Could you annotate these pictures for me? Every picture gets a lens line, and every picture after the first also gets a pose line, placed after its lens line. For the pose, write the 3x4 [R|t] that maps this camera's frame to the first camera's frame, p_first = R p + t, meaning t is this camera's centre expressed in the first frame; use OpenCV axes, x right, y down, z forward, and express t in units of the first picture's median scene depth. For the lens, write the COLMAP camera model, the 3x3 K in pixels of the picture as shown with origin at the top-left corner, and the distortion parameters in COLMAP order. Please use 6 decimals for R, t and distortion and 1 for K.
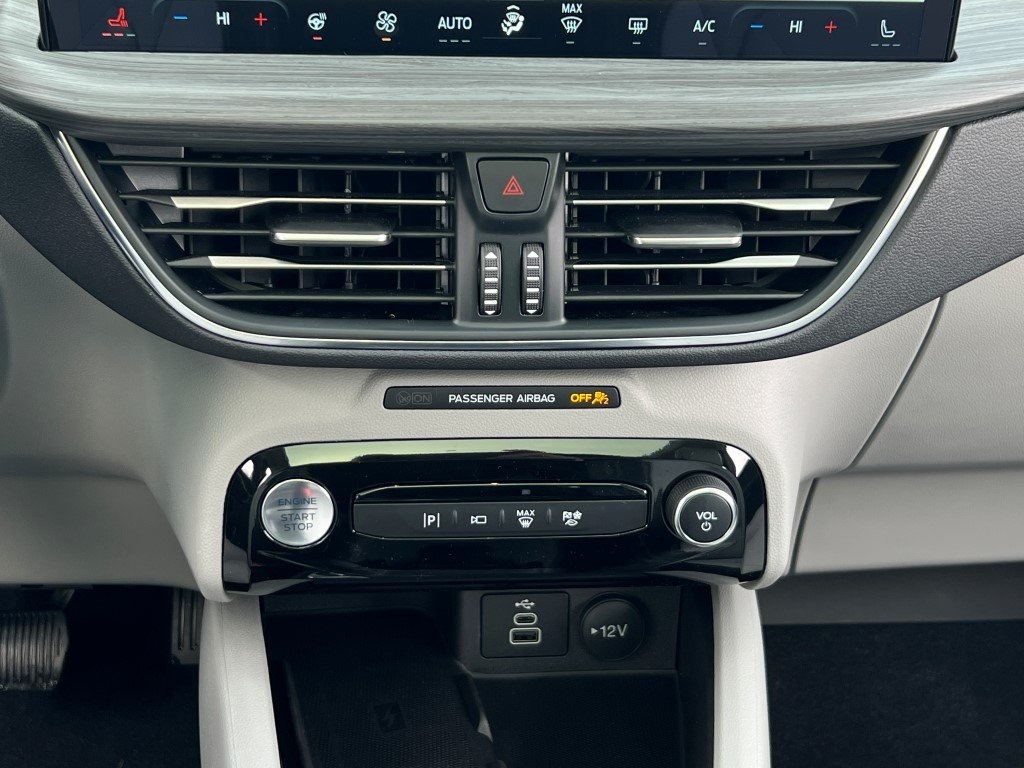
lens RADIAL K [[1448.2, 0, 512.8], [0, 1448.2, 375.0], [0, 0, 1]] dist [0.199788, -0.596494]
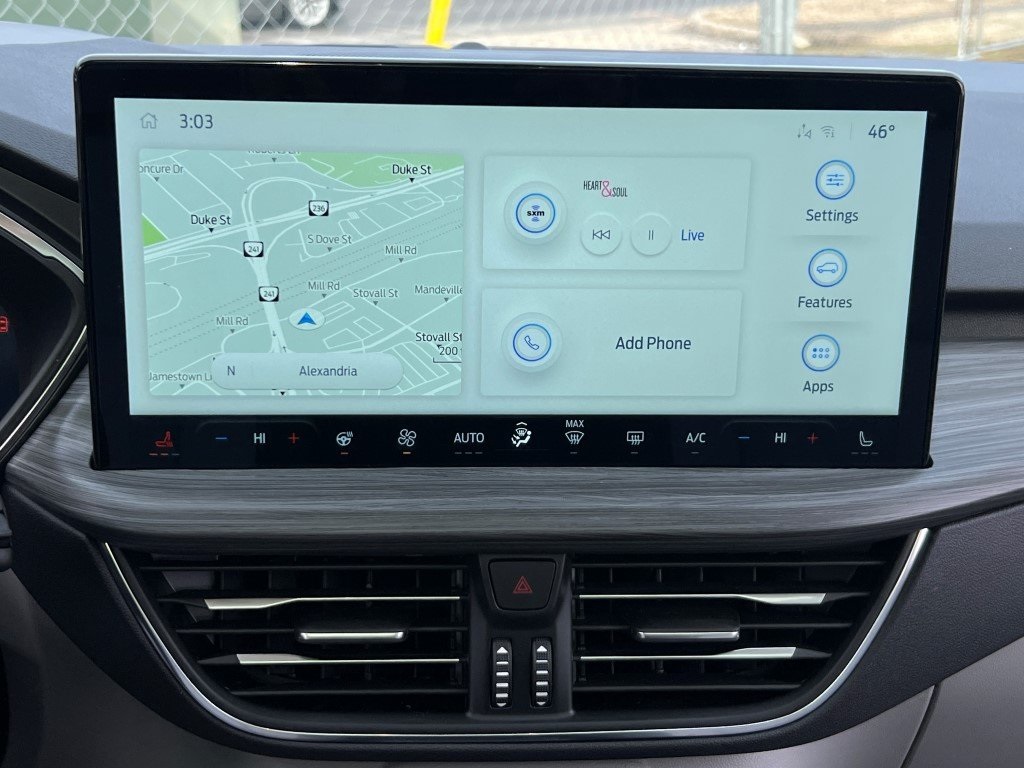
lens RADIAL K [[1448.2, 0, 512.8], [0, 1448.2, 375.0], [0, 0, 1]] dist [0.199788, -0.596494]
pose [[0.999786, -0.007150, -0.019433, 0.014668], [0.003247, 0.981017, -0.193895, -0.072635], [0.020450, 0.193791, 0.980830, -0.079609]]
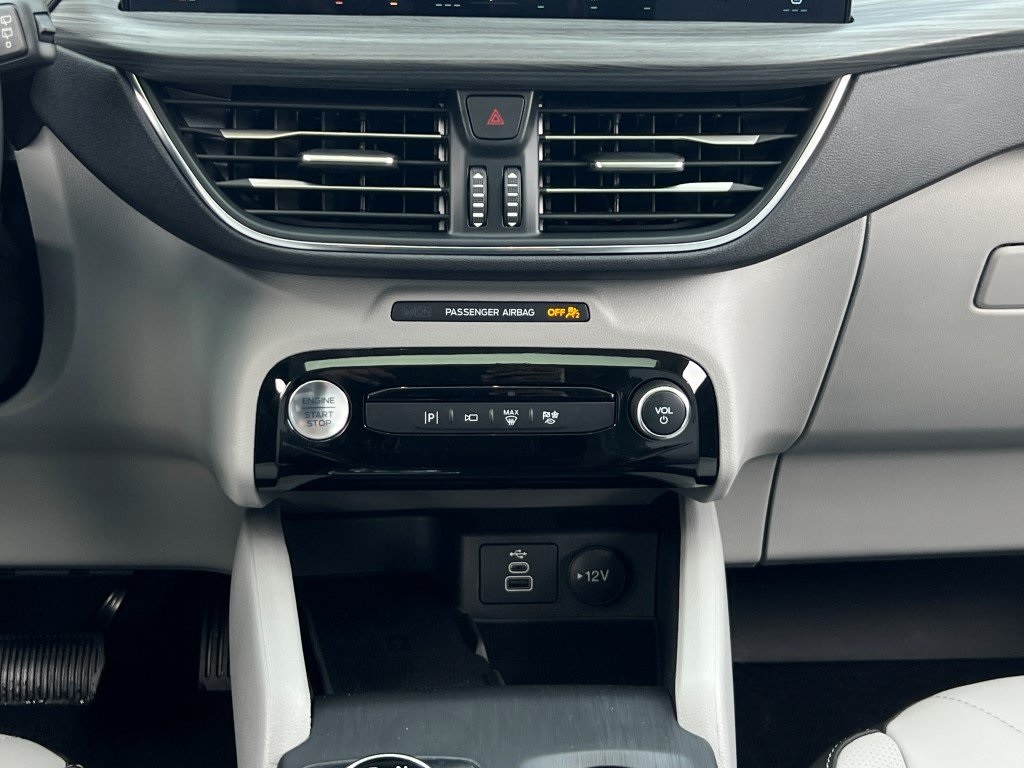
lens RADIAL K [[1448.2, 0, 512.8], [0, 1448.2, 375.0], [0, 0, 1]] dist [0.199788, -0.596494]
pose [[0.999849, -0.008065, -0.015382, 0.031540], [0.005652, 0.988536, -0.150882, 0.267434], [0.016423, 0.150772, 0.988432, -0.186432]]
